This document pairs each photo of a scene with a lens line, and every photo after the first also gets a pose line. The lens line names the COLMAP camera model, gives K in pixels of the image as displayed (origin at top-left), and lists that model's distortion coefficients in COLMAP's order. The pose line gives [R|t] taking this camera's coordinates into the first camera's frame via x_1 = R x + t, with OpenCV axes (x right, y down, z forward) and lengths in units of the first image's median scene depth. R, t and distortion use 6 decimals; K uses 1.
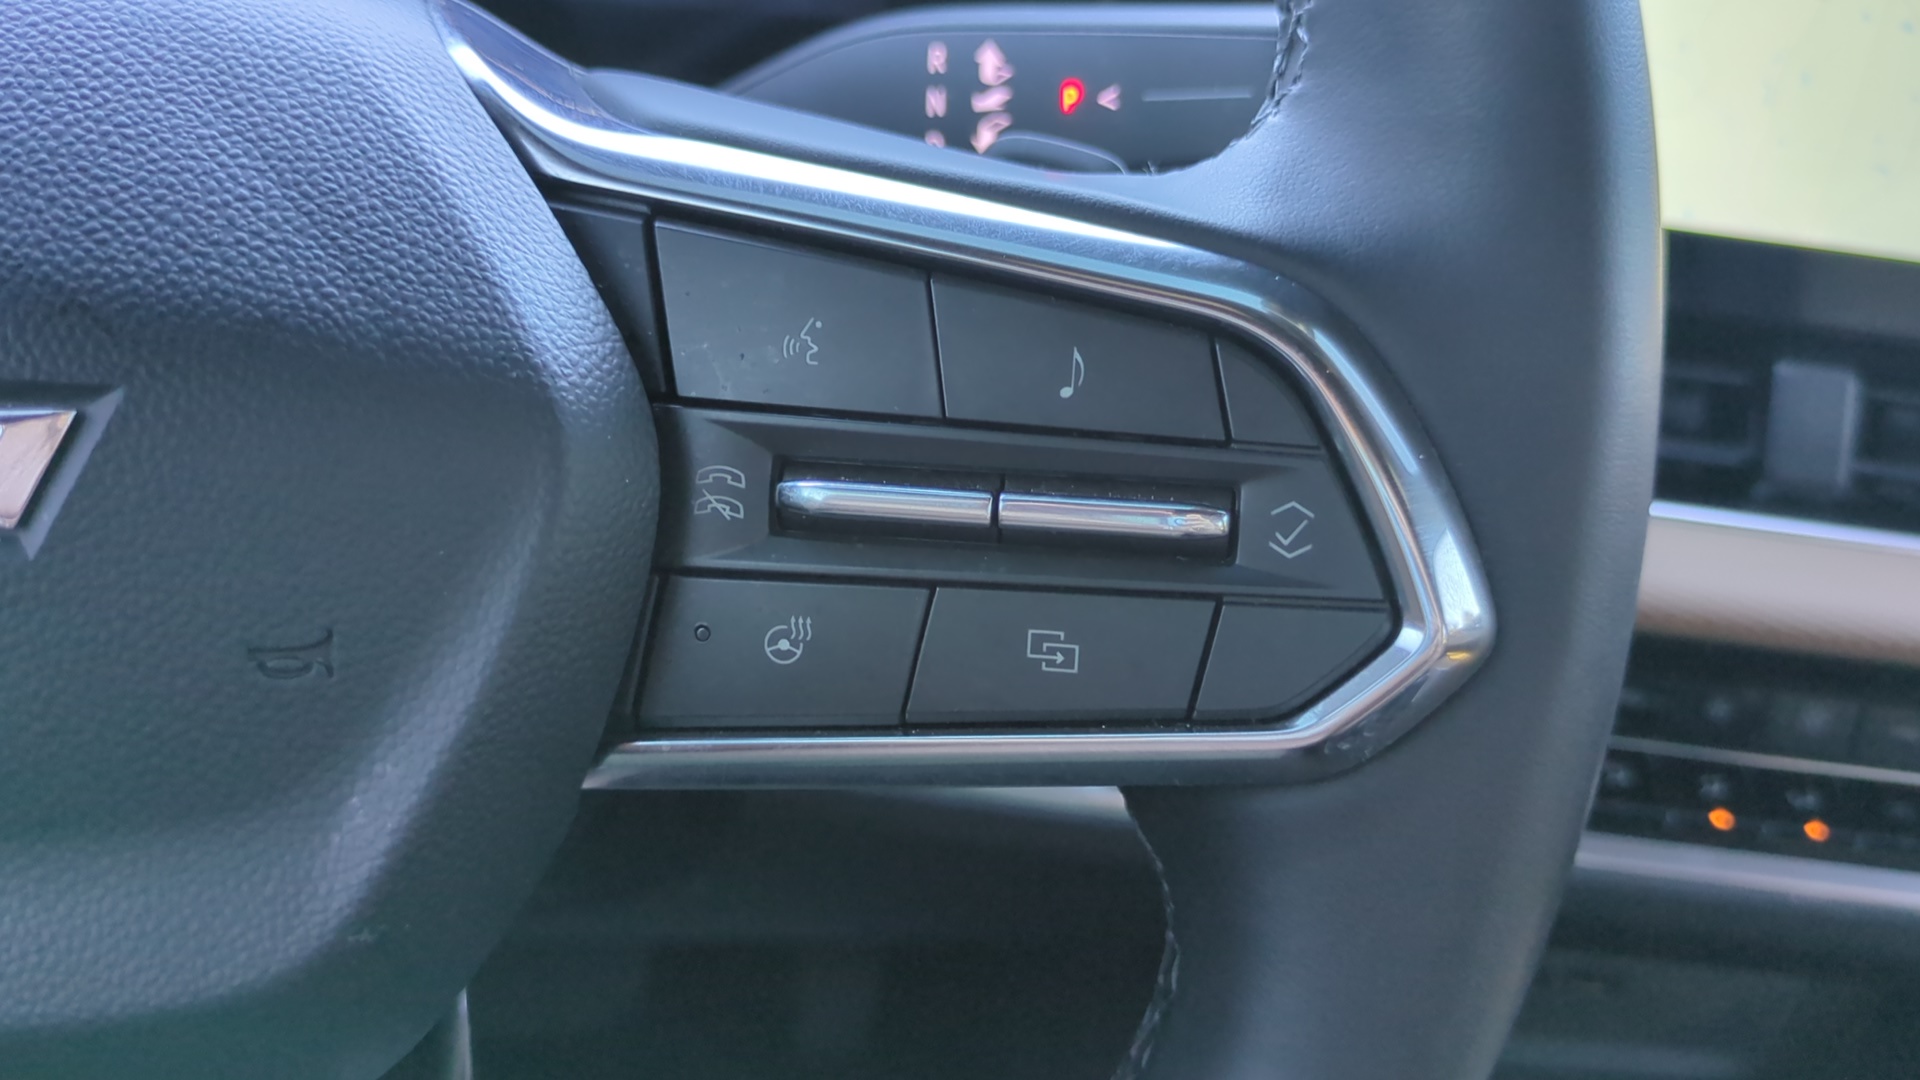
lens RADIAL K [[1504.3, 0, 960.0], [0, 1504.3, 540.0], [0, 0, 1]] dist [-0.000863, -0.006749]
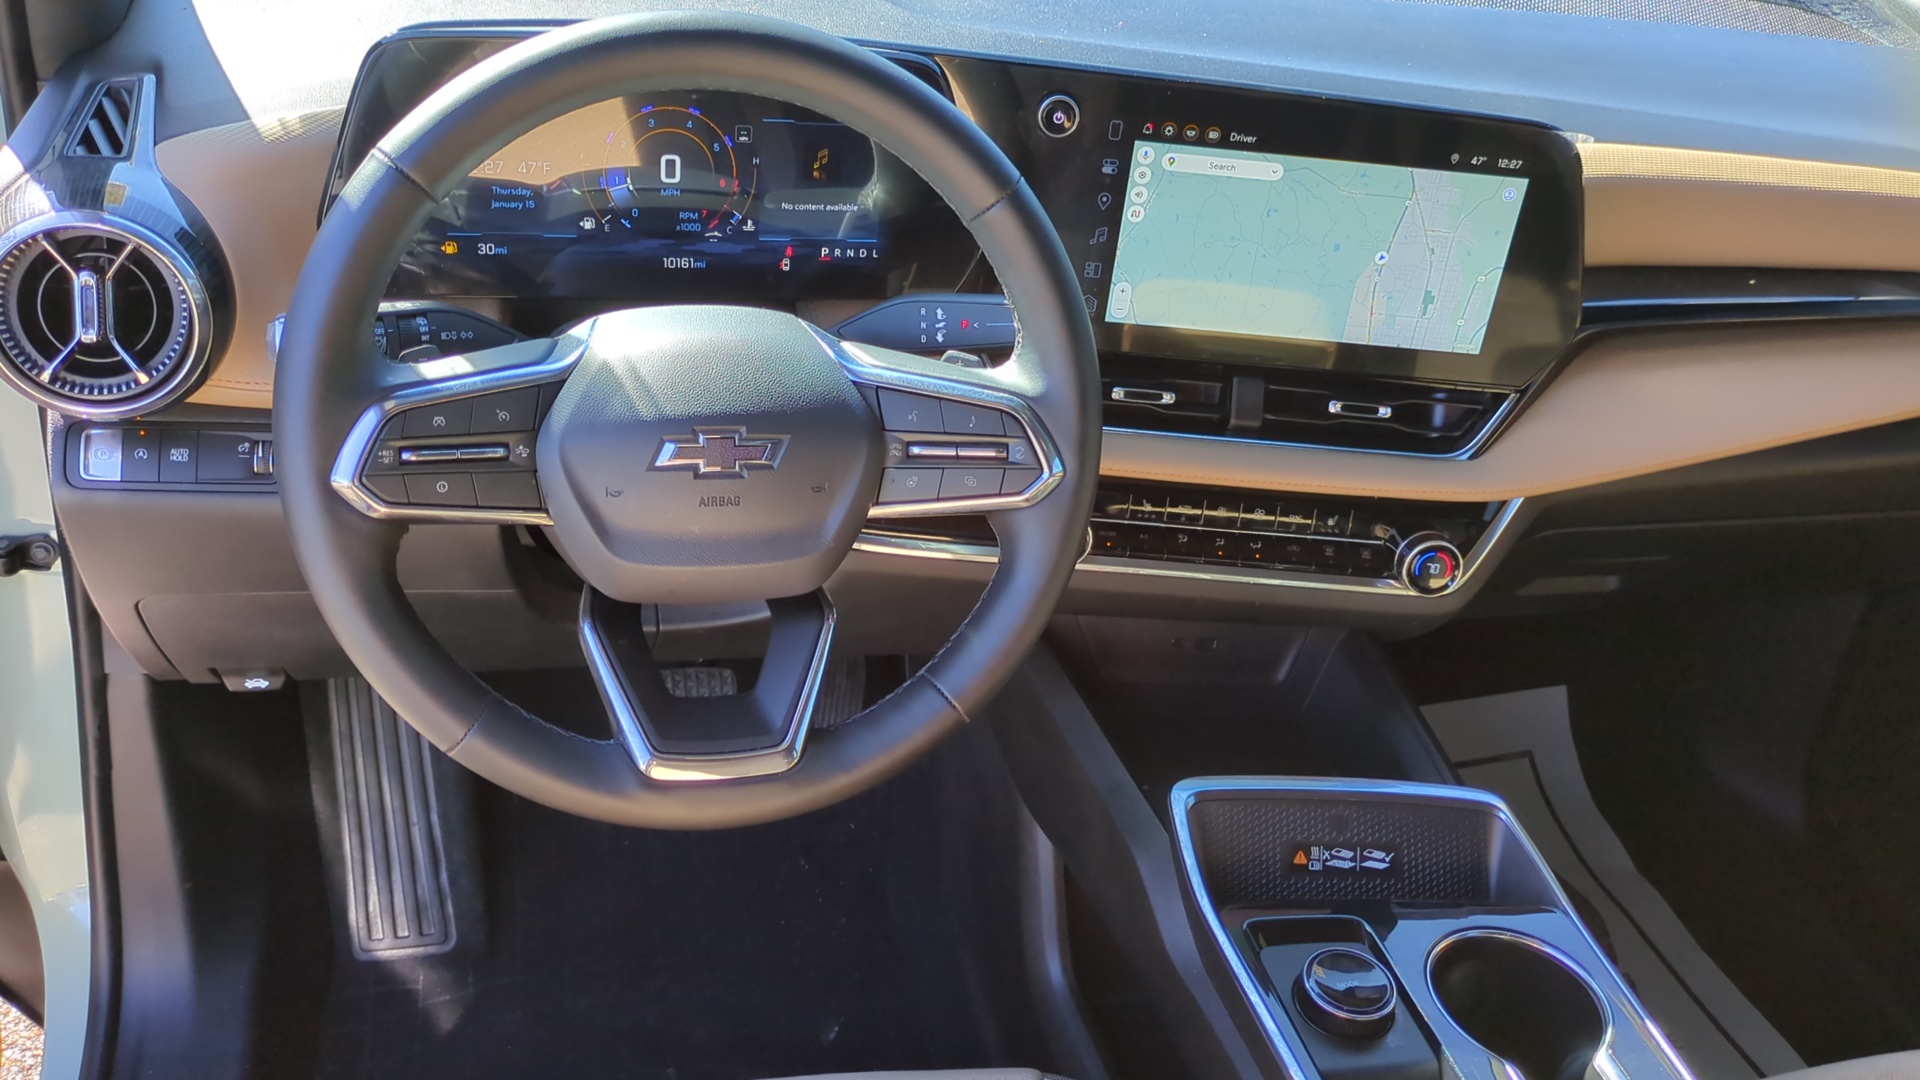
lens RADIAL K [[1504.3, 0, 960.0], [0, 1504.3, 540.0], [0, 0, 1]] dist [-0.000863, -0.006749]
pose [[0.996056, -0.046980, 0.075272, -0.297355], [0.043166, 0.997739, 0.051512, 0.014014], [-0.077522, -0.048060, 0.995832, -3.309712]]
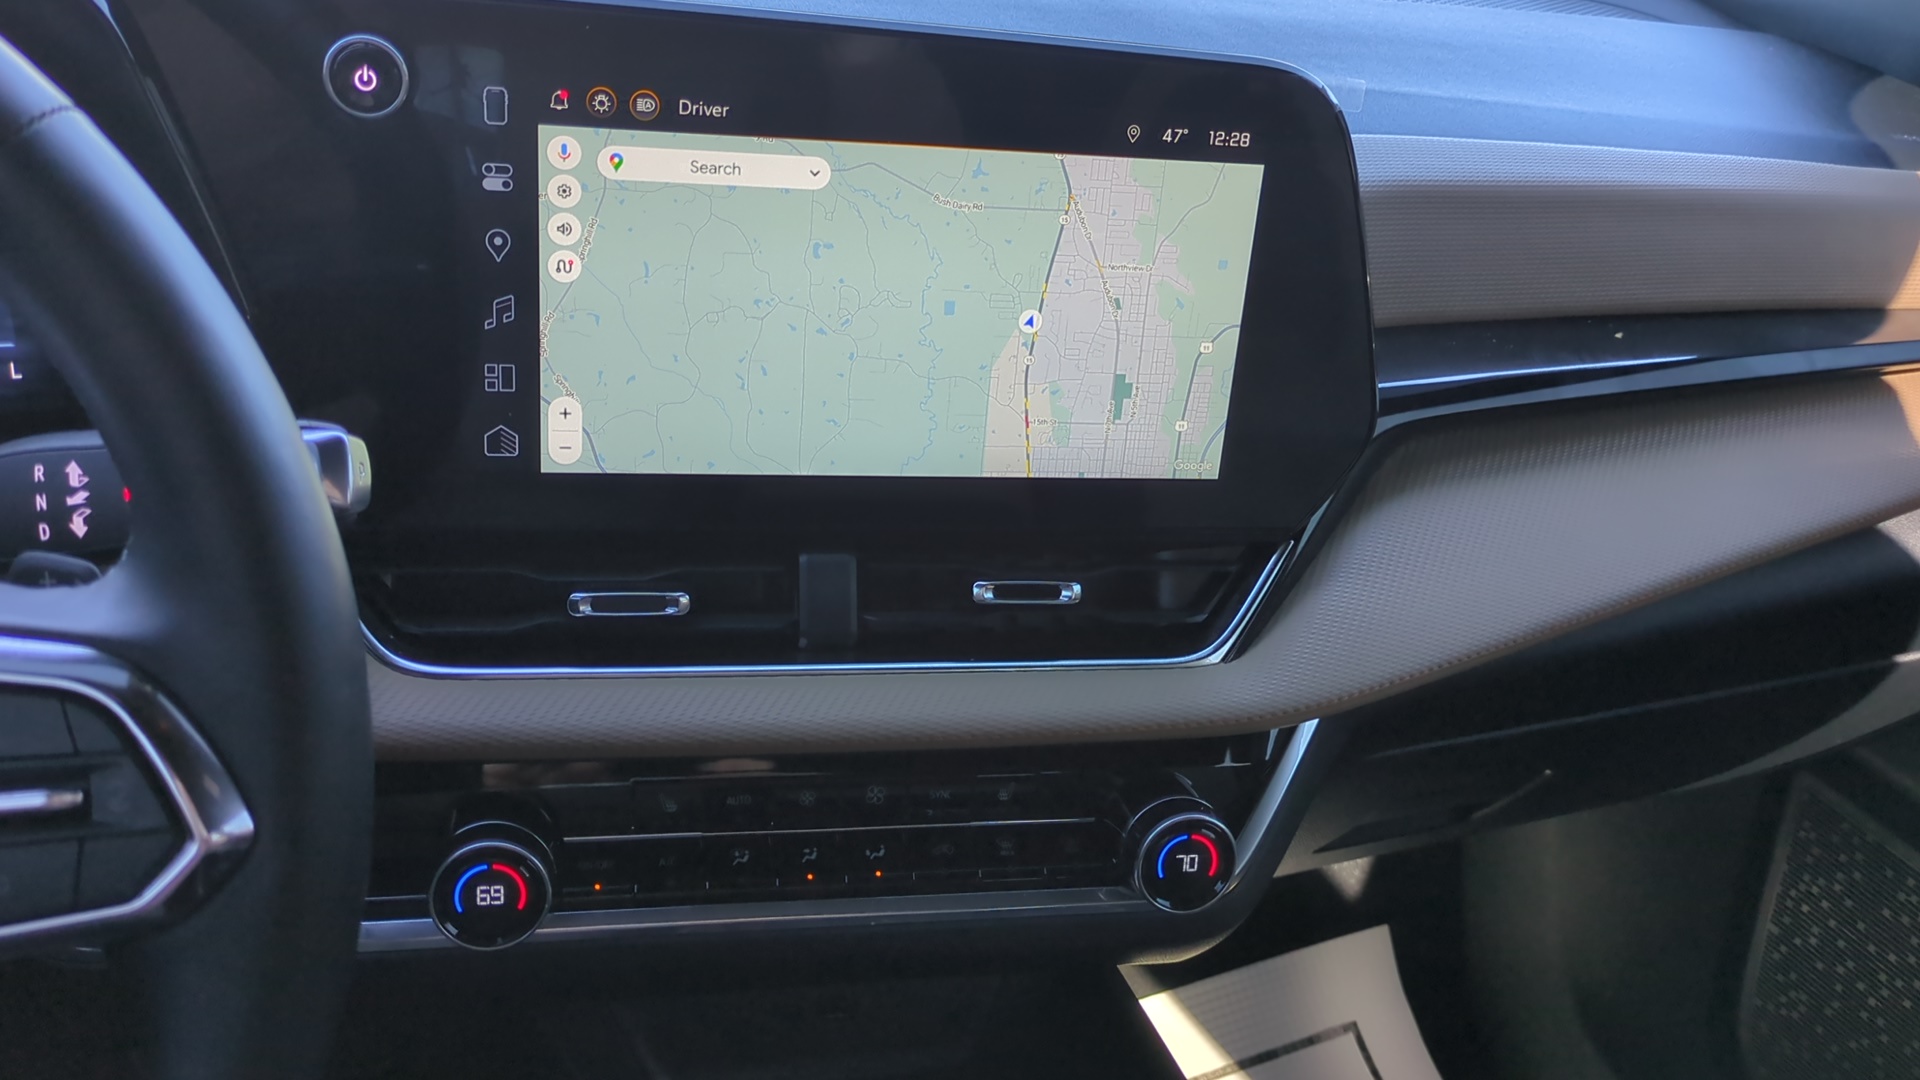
lens RADIAL K [[1504.3, 0, 960.0], [0, 1504.3, 540.0], [0, 0, 1]] dist [-0.000863, -0.006749]
pose [[0.964937, -0.120773, 0.233046, 0.740430], [0.137708, 0.988787, -0.057760, -0.062085], [-0.223457, 0.087827, 0.970749, -0.932622]]
